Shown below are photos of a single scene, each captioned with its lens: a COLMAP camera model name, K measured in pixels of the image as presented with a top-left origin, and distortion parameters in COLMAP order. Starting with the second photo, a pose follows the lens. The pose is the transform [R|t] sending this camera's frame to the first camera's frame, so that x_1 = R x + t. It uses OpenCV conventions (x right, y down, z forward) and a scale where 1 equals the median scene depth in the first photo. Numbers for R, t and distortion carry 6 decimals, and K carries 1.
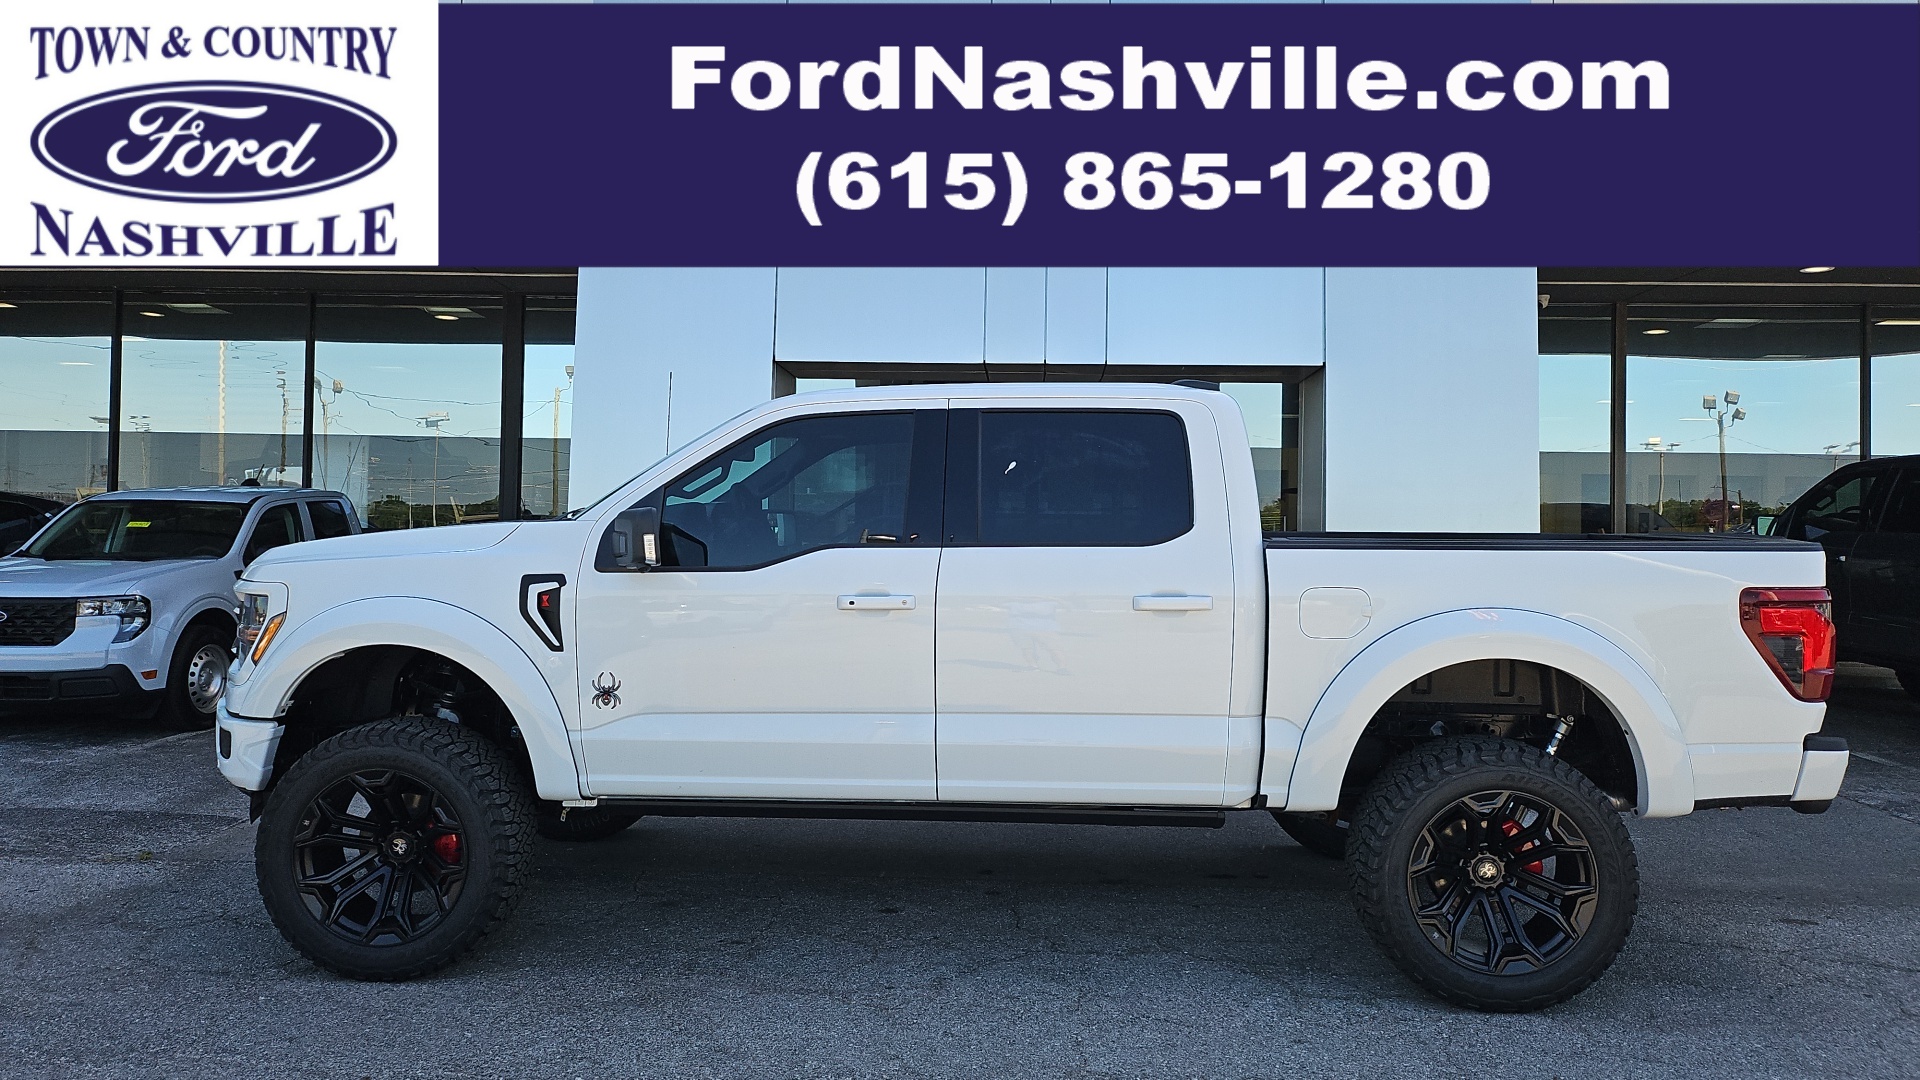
lens RADIAL K [[1384.0, 0, 964.8], [0, 1384.0, 537.0], [0, 0, 1]] dist [0.043962, -0.046721]
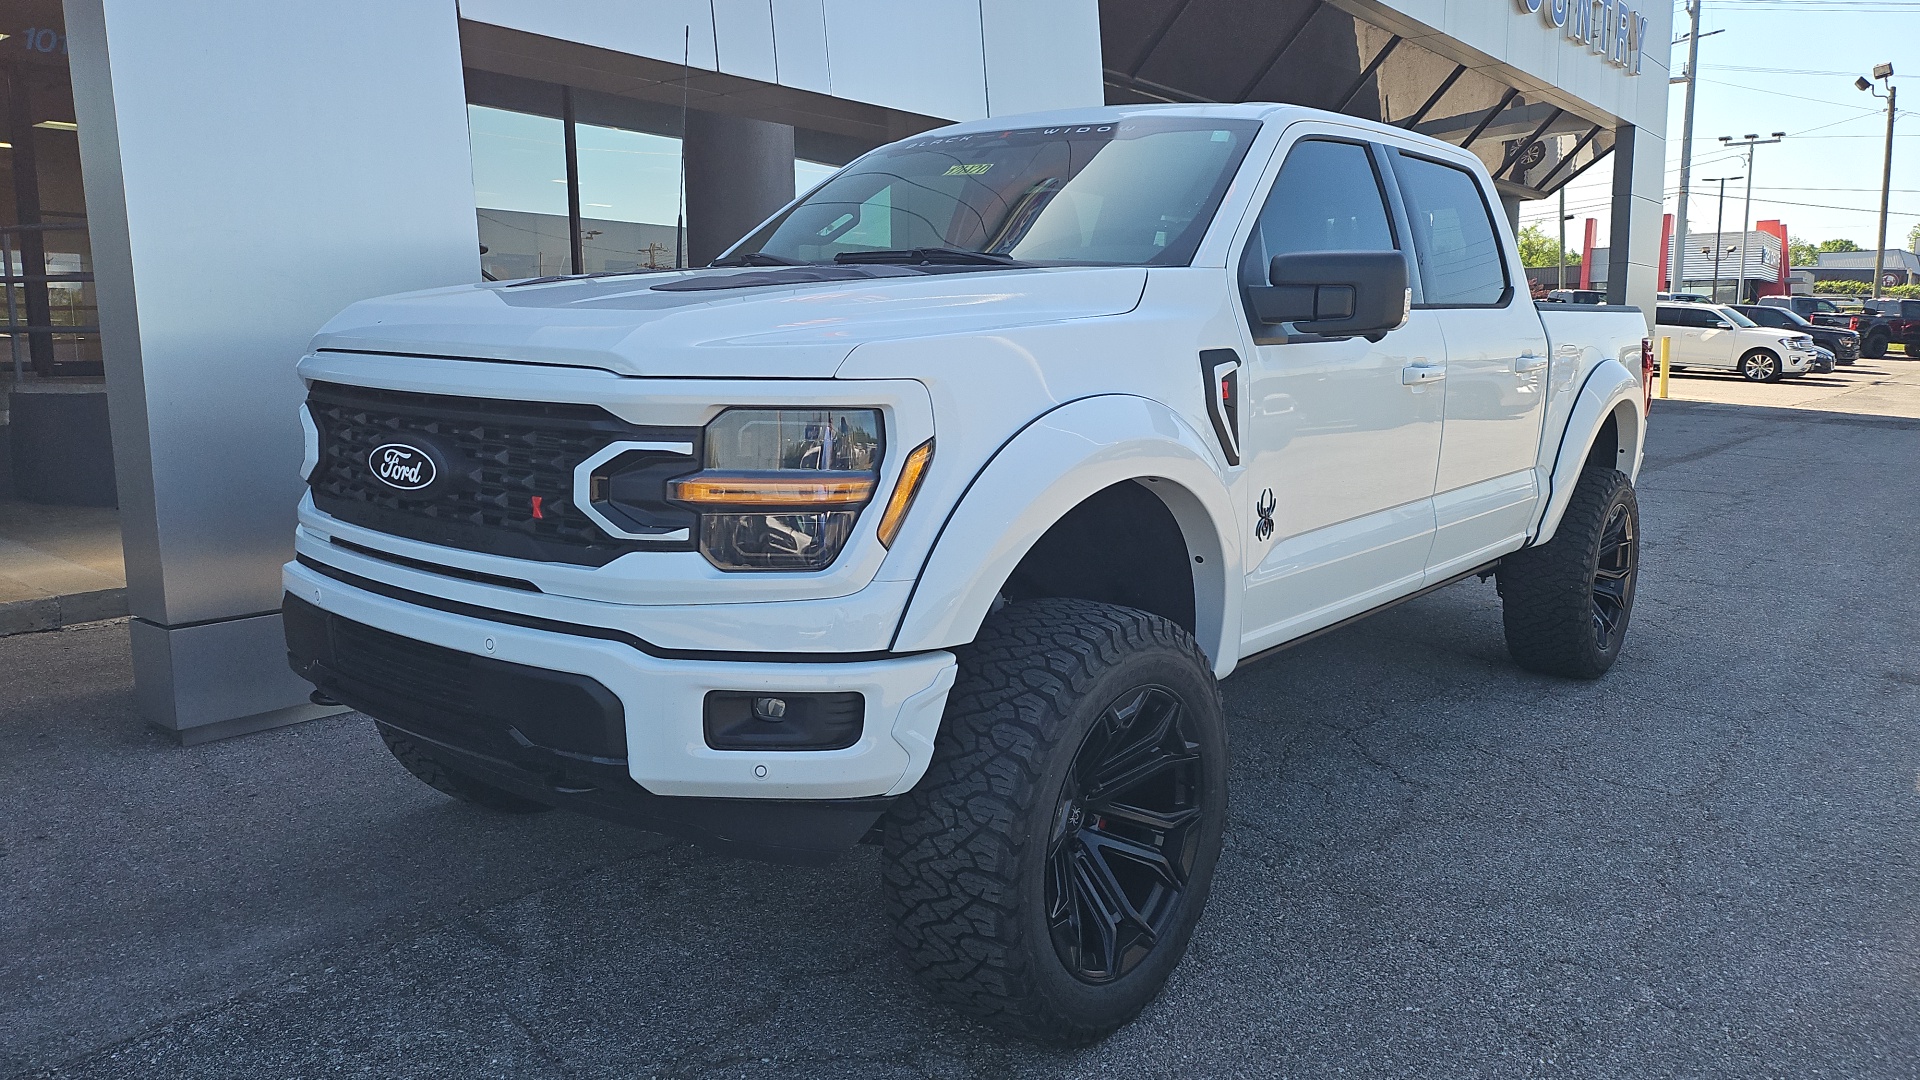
lens RADIAL K [[1384.0, 0, 962.5], [0, 1384.0, 542.5], [0, 0, 1]] dist [0.043962, -0.046721]
pose [[0.578436, -0.134927, 0.804492, -0.909639], [0.006977, 0.987008, 0.160522, 0.011125], [-0.815698, -0.087239, 0.571862, 0.720893]]
